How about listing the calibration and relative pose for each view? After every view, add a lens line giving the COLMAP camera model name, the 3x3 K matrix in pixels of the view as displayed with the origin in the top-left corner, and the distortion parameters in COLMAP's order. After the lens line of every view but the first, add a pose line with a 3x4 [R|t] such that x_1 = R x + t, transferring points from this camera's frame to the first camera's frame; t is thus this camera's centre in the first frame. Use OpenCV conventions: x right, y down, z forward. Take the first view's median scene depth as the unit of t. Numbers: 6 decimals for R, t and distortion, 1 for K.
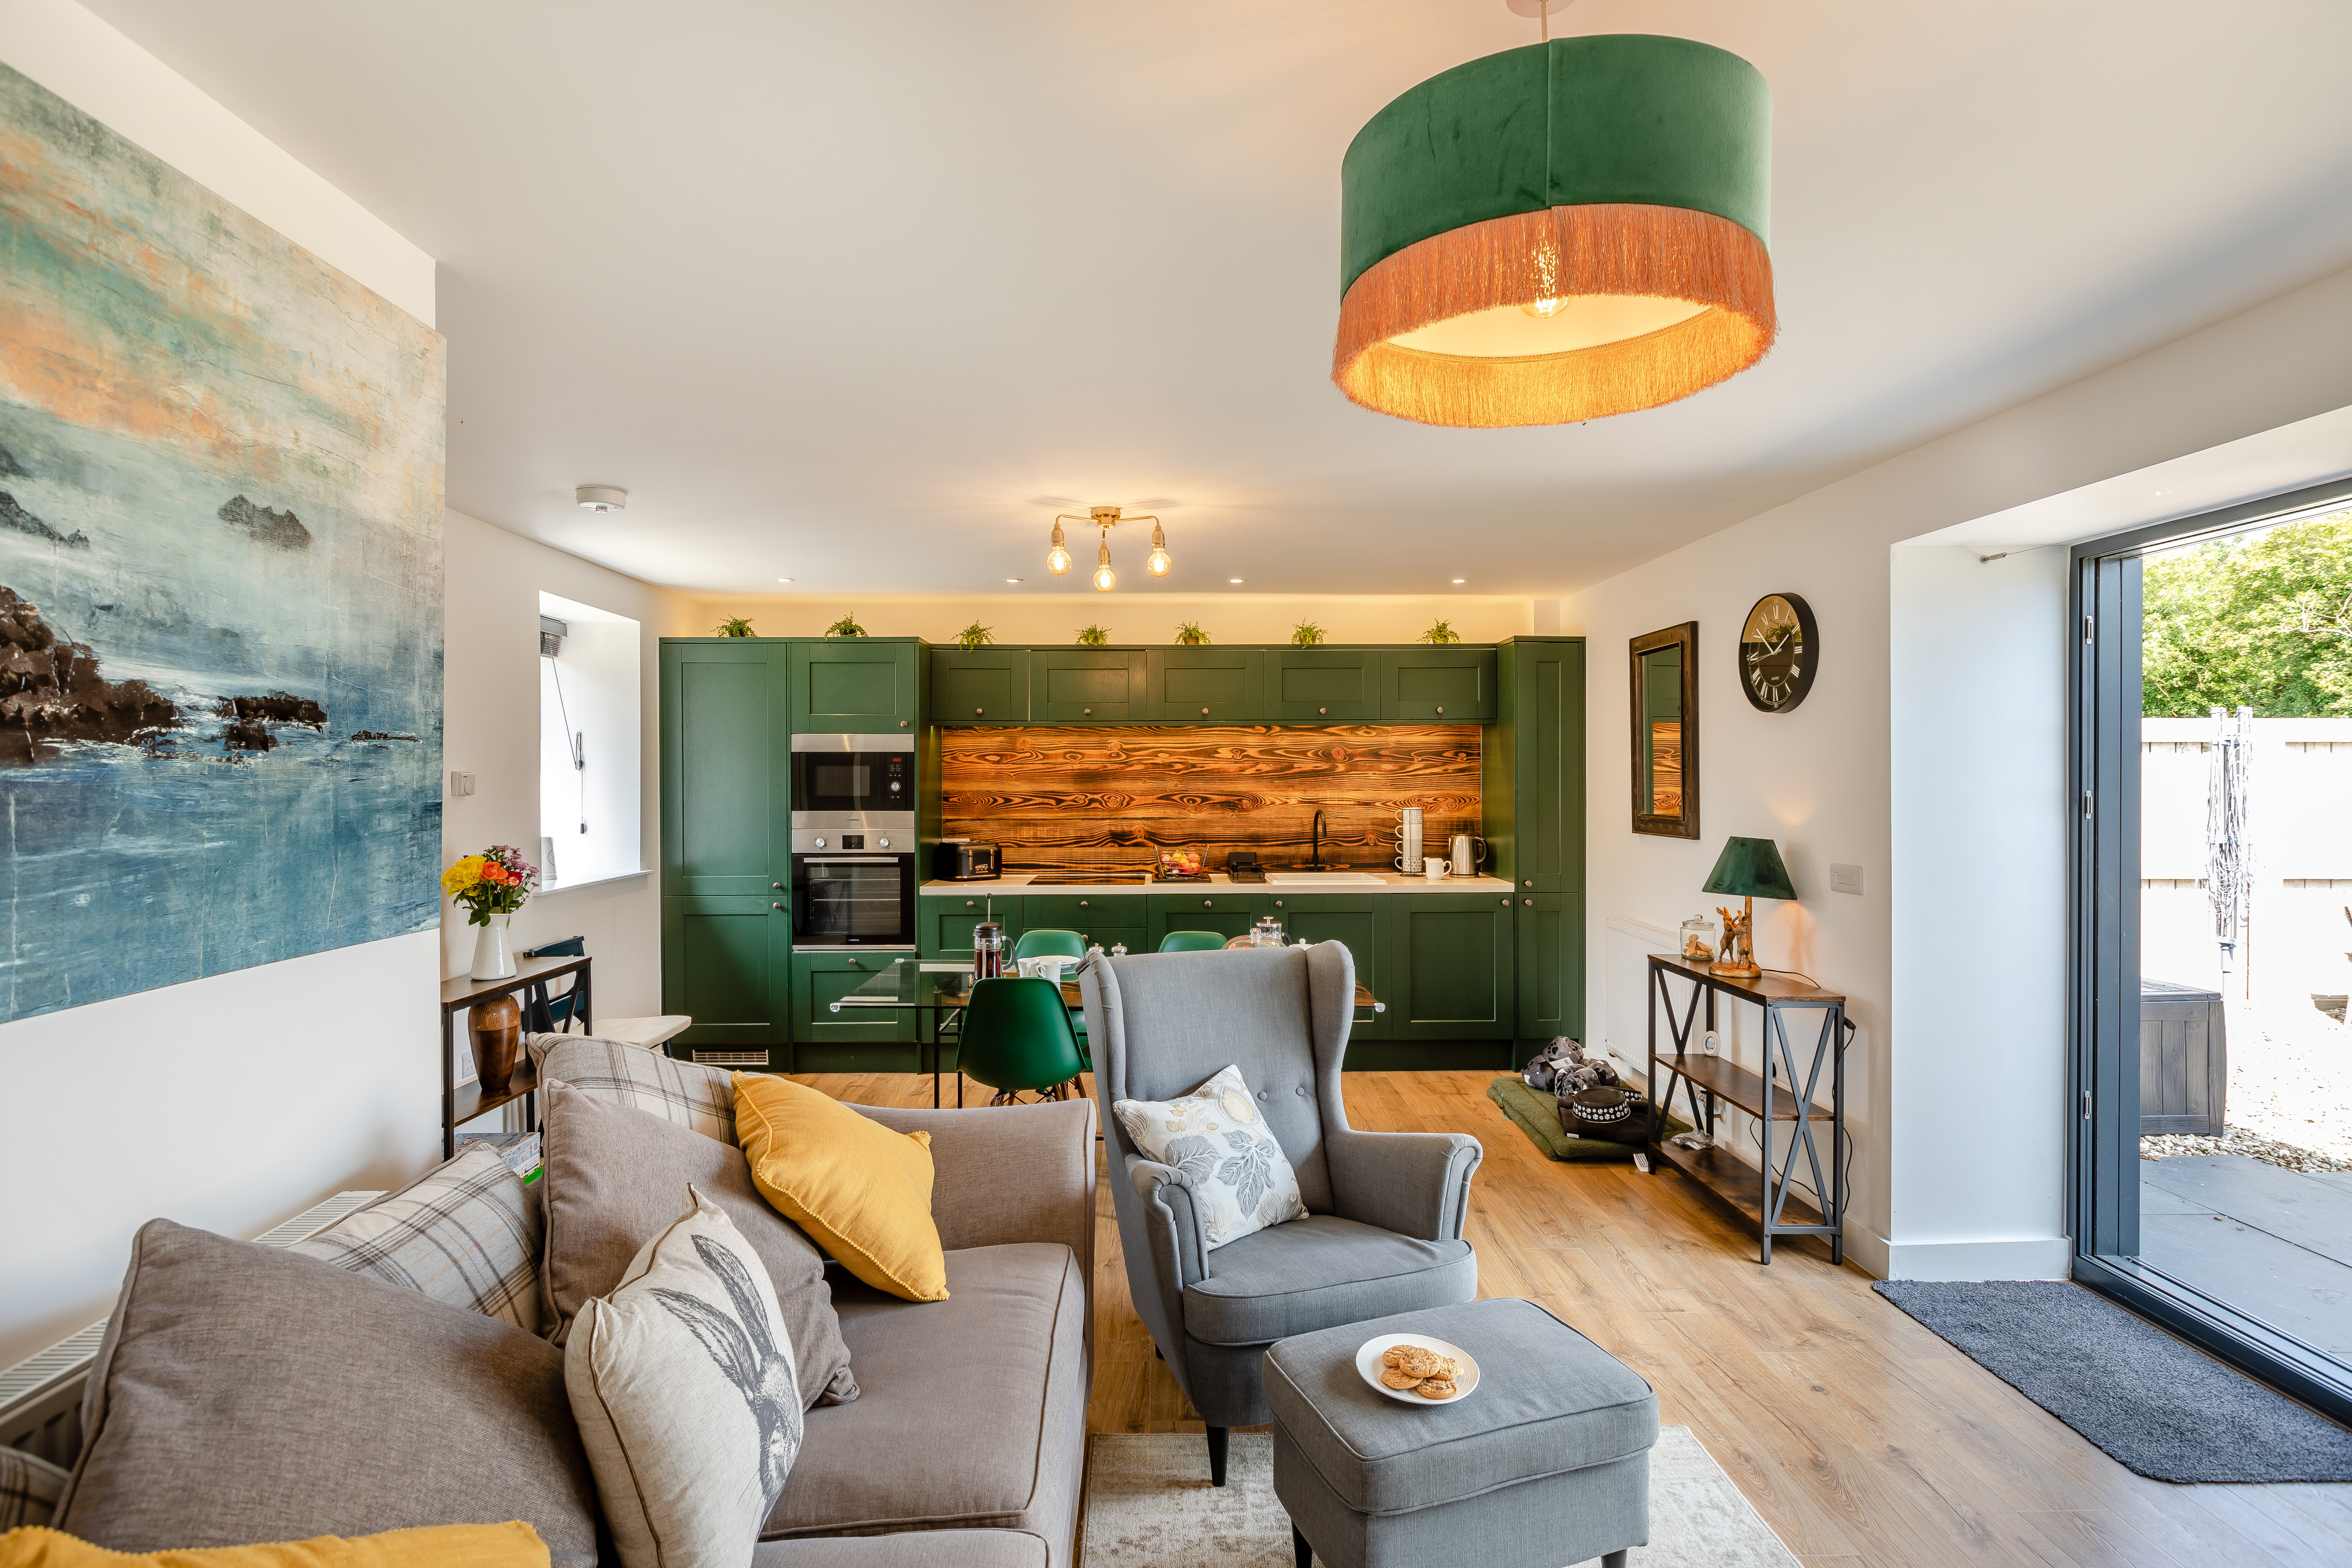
lens RADIAL K [[1117.3, 0, 1176.0], [0, 1117.3, 784.0], [0, 0, 1]] dist [-0.002438, -0.000355]
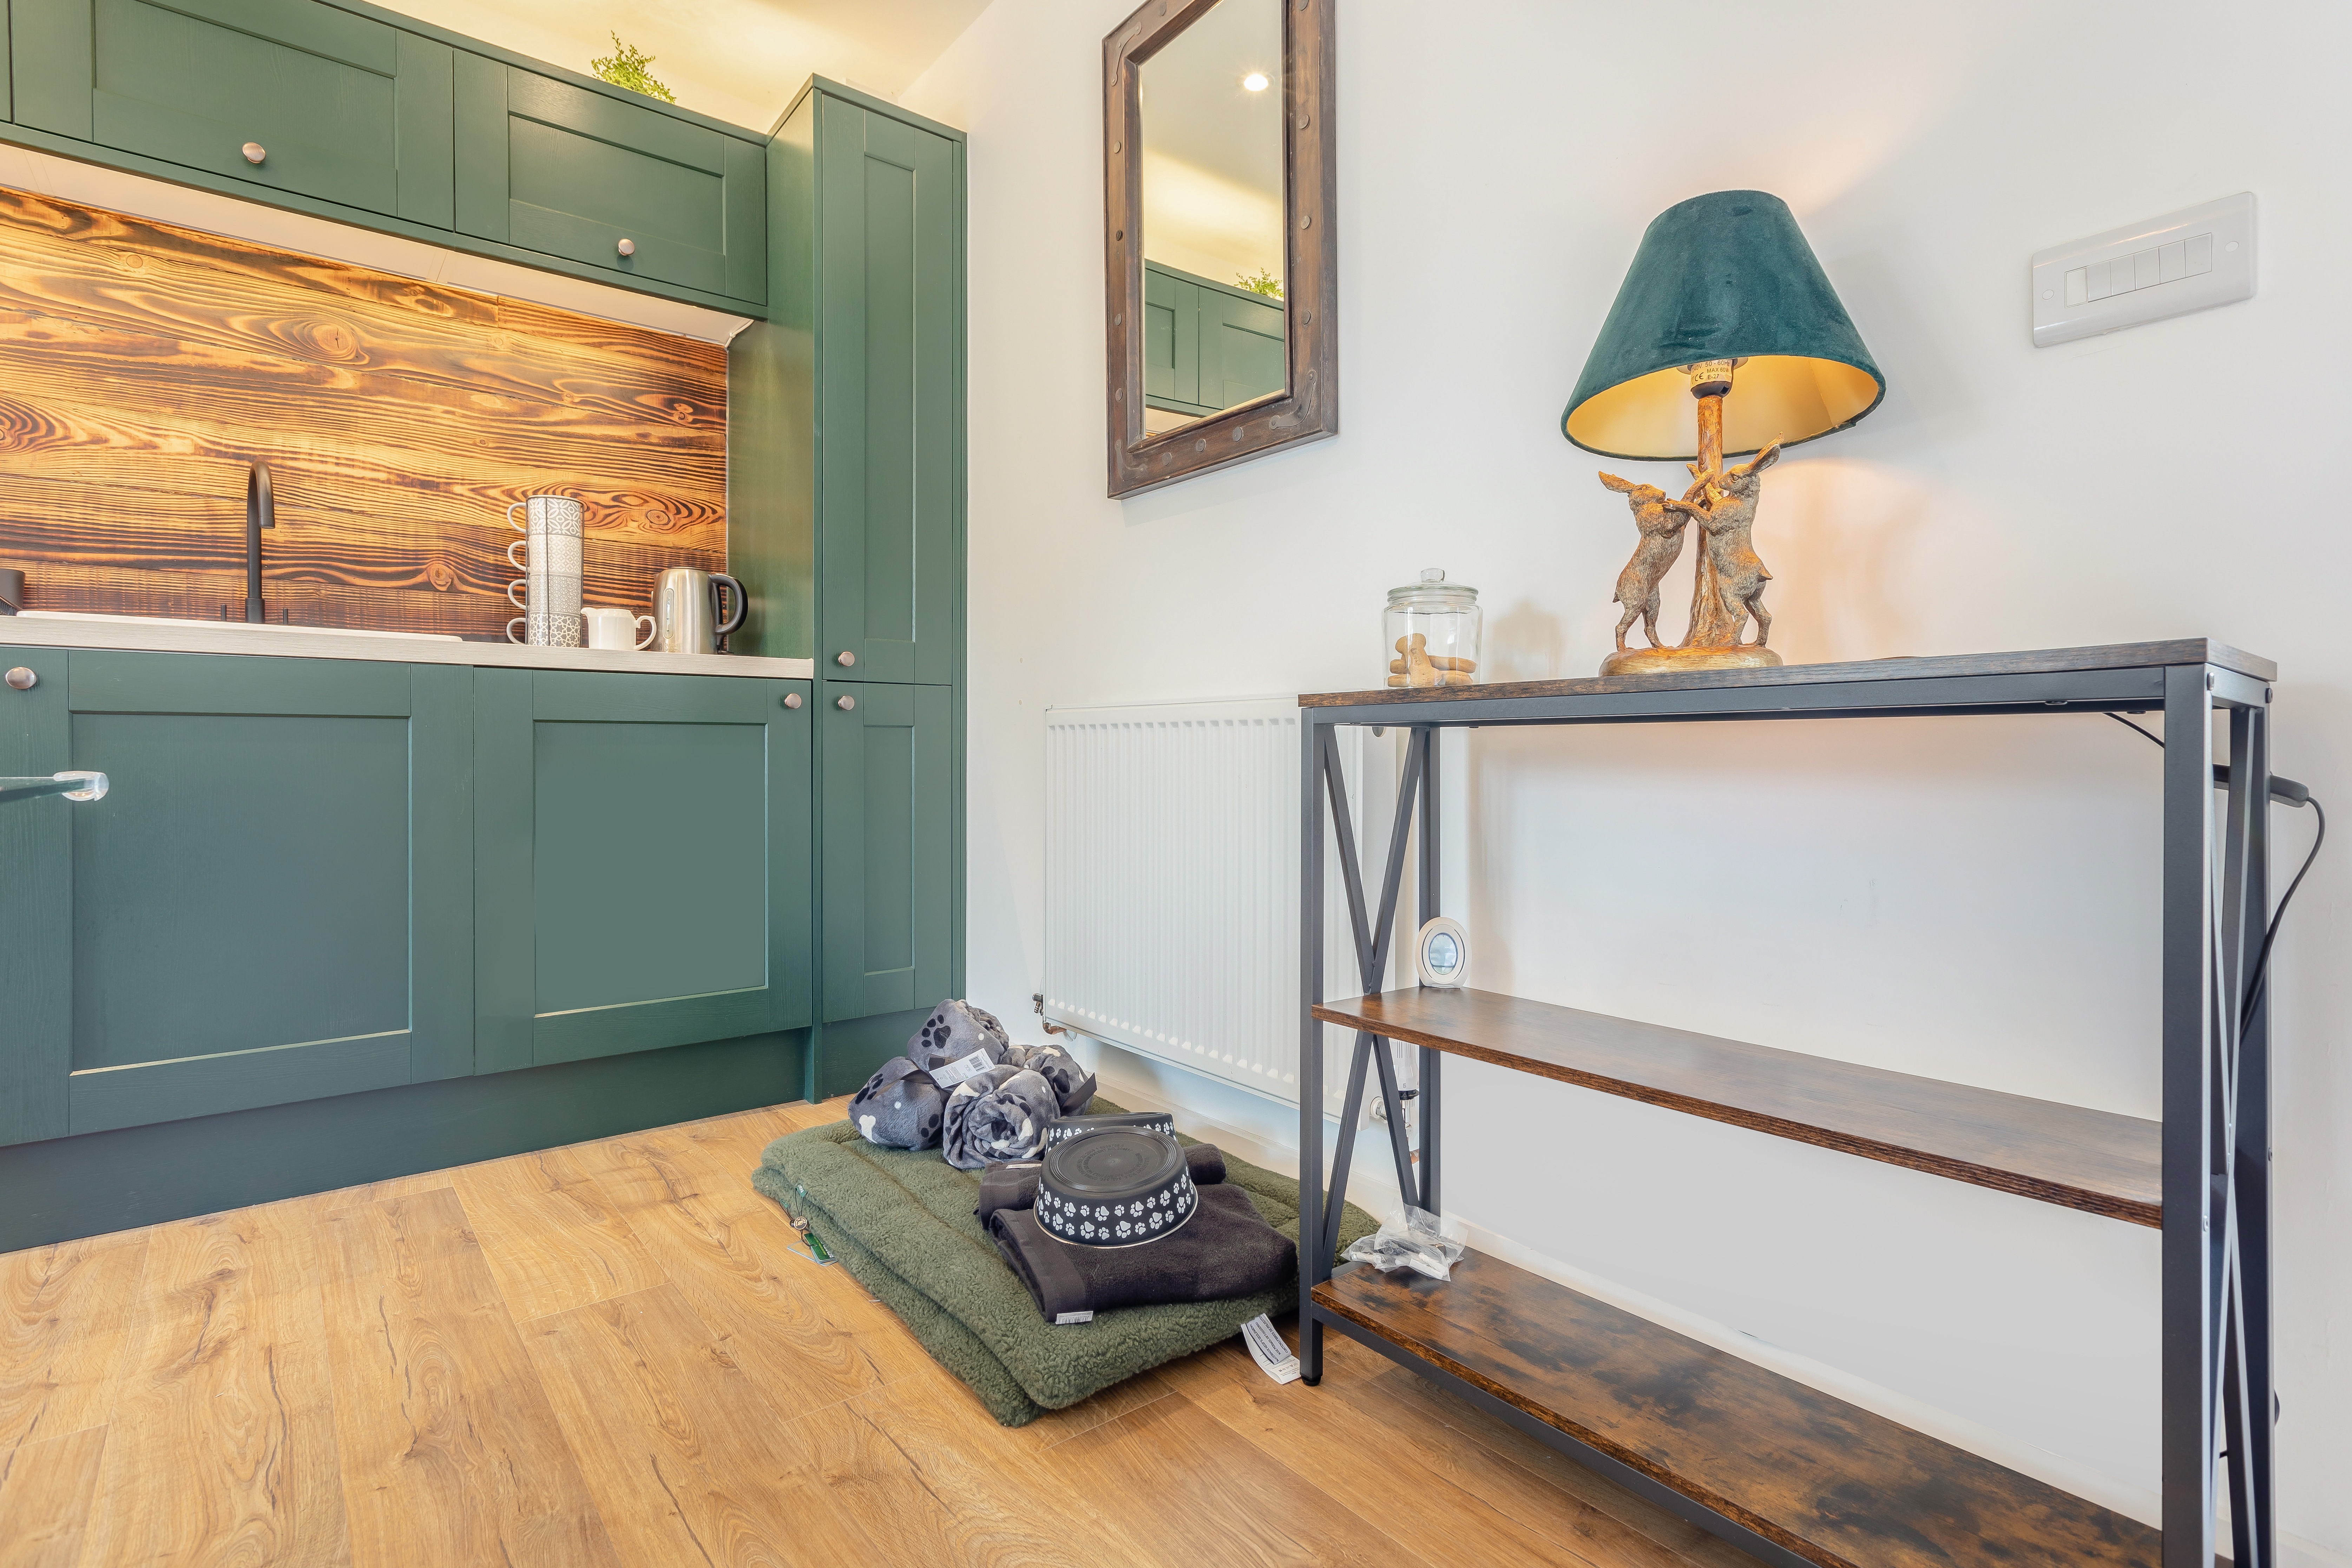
lens RADIAL K [[1115.5, 0, 1191.7], [0, 1115.5, 759.5], [0, 0, 1]] dist [0.002548, 0.000555]
pose [[0.778788, 0.002607, 0.627282, 0.143768], [-0.001225, 0.999996, -0.002634, 0.124827], [-0.627286, 0.001283, 0.778788, 0.561857]]
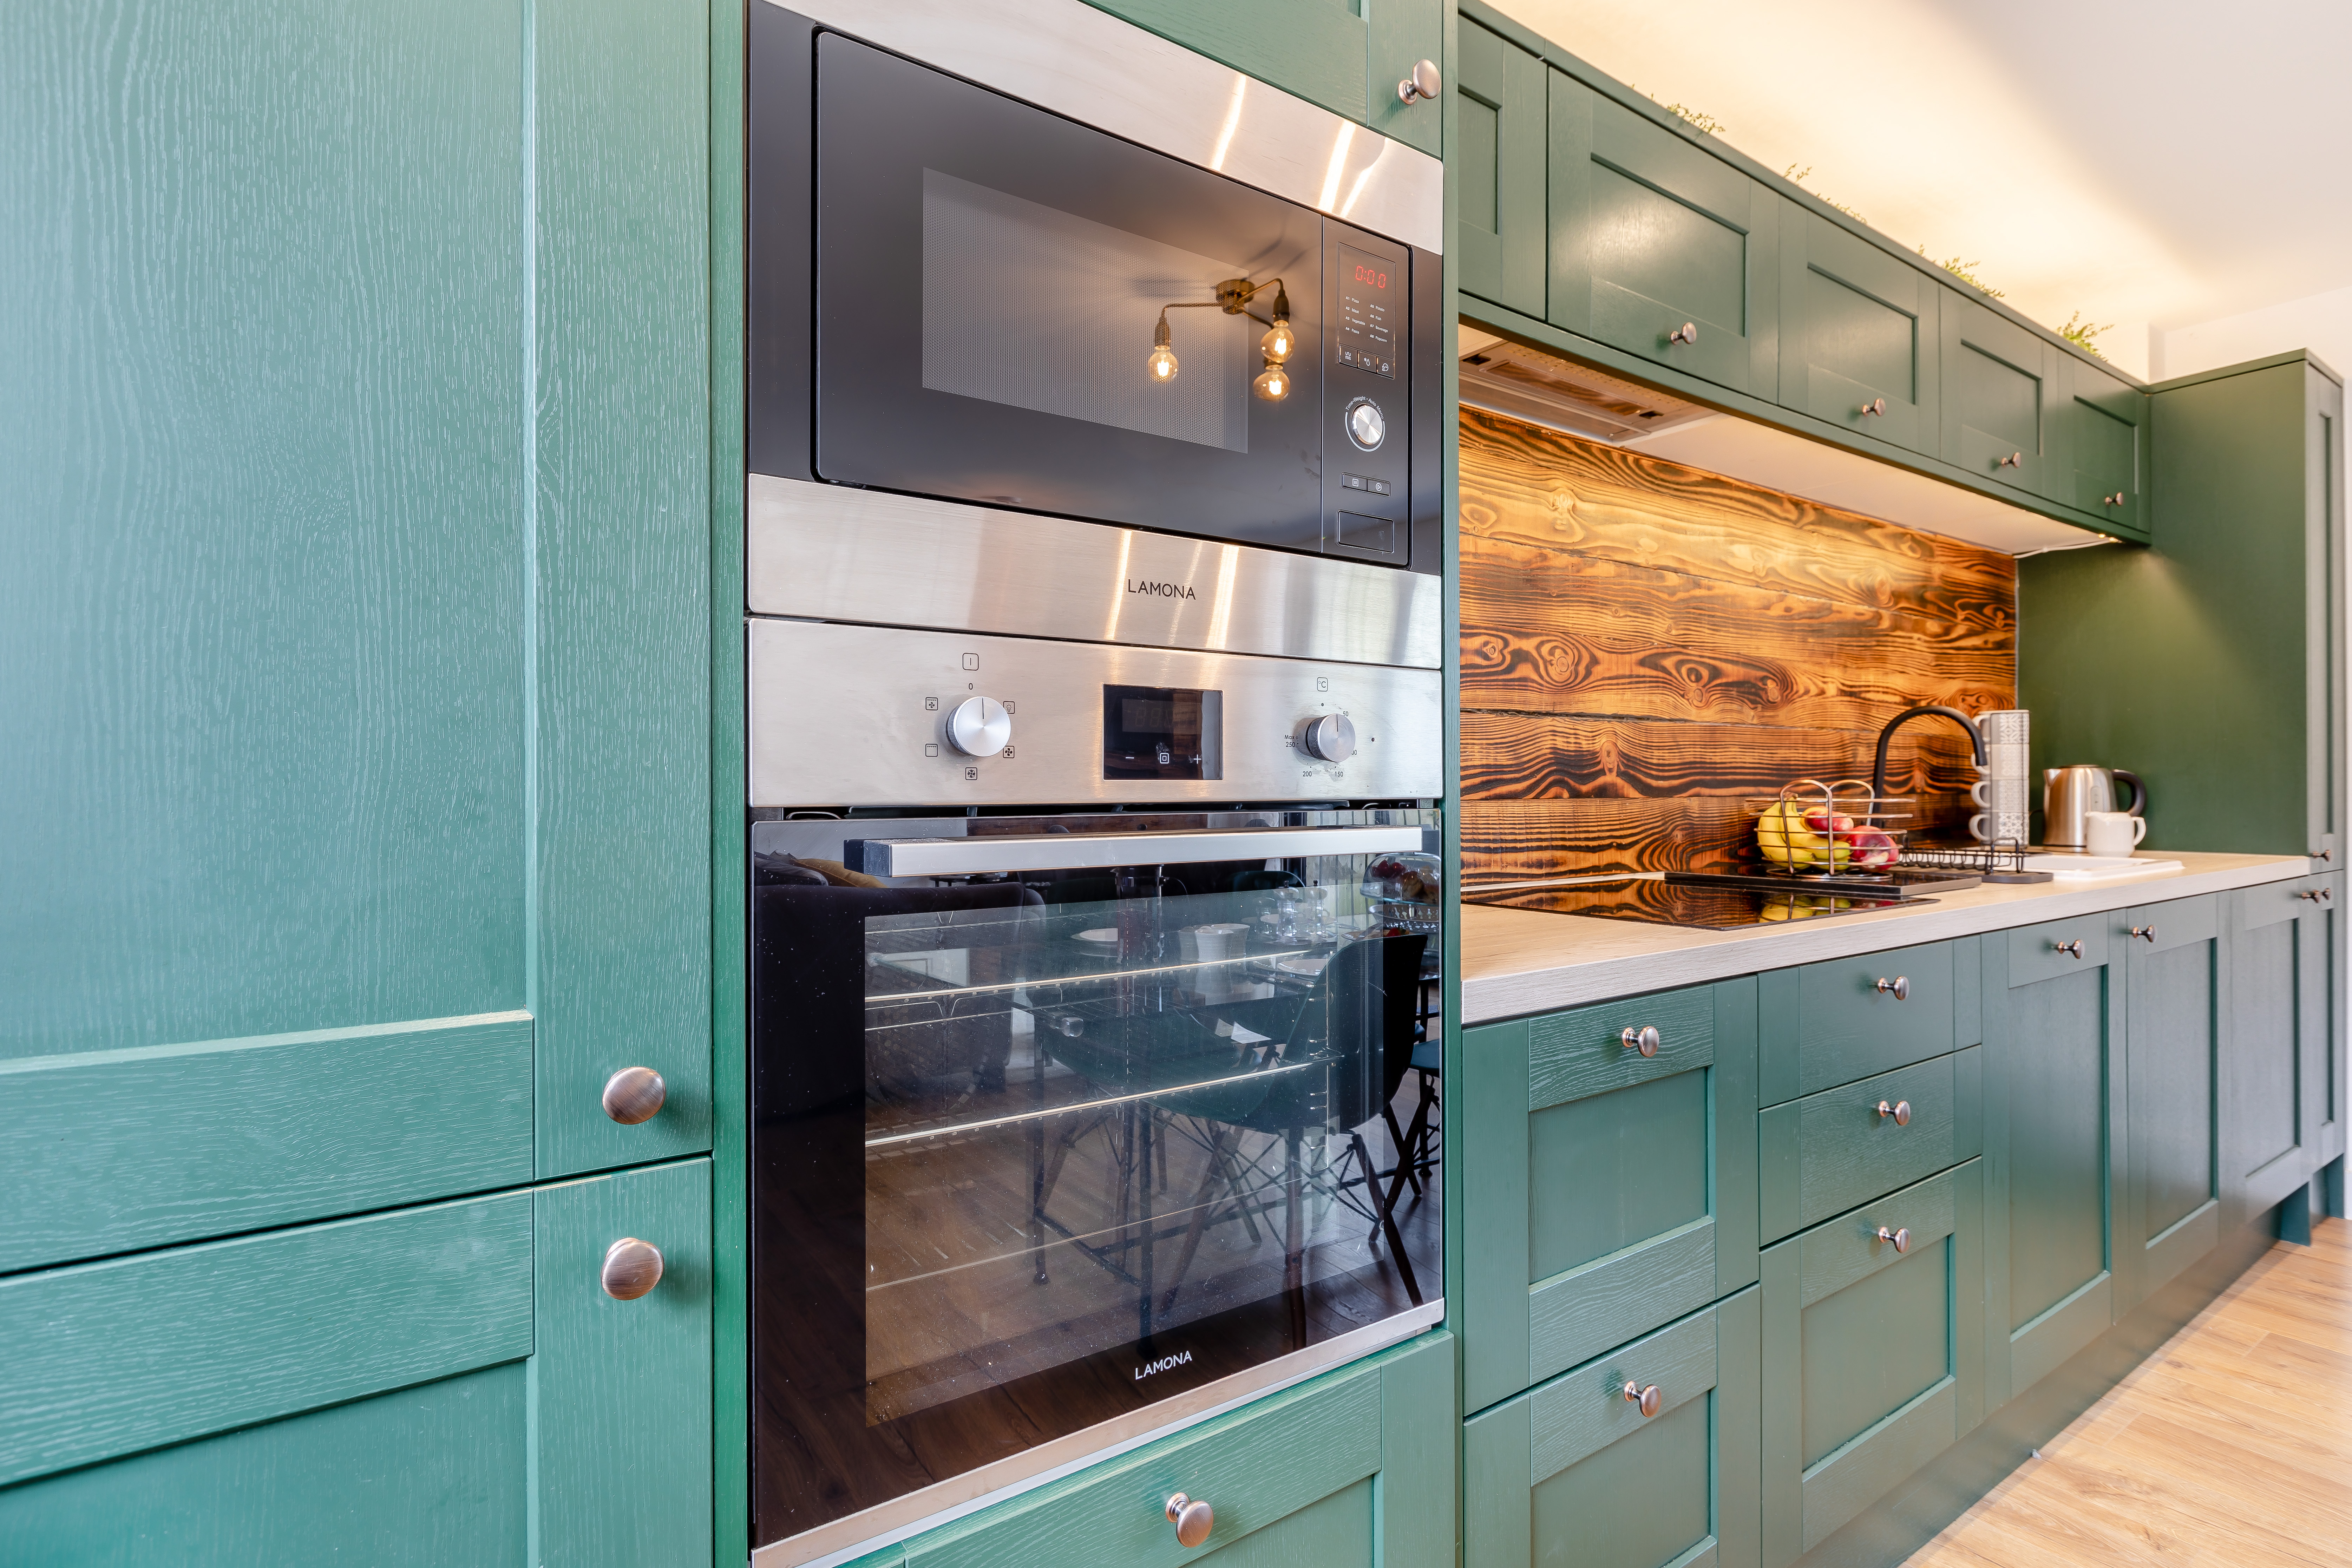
lens RADIAL K [[1117.4, 0, 1176.0], [0, 1117.4, 784.0], [0, 0, 1]] dist [-0.002438, -0.000355]
pose [[0.825831, 0.003794, 0.563905, -0.366761], [0.000838, 0.999968, -0.007954, 0.058836], [-0.563917, 0.007041, 0.825802, 0.852897]]
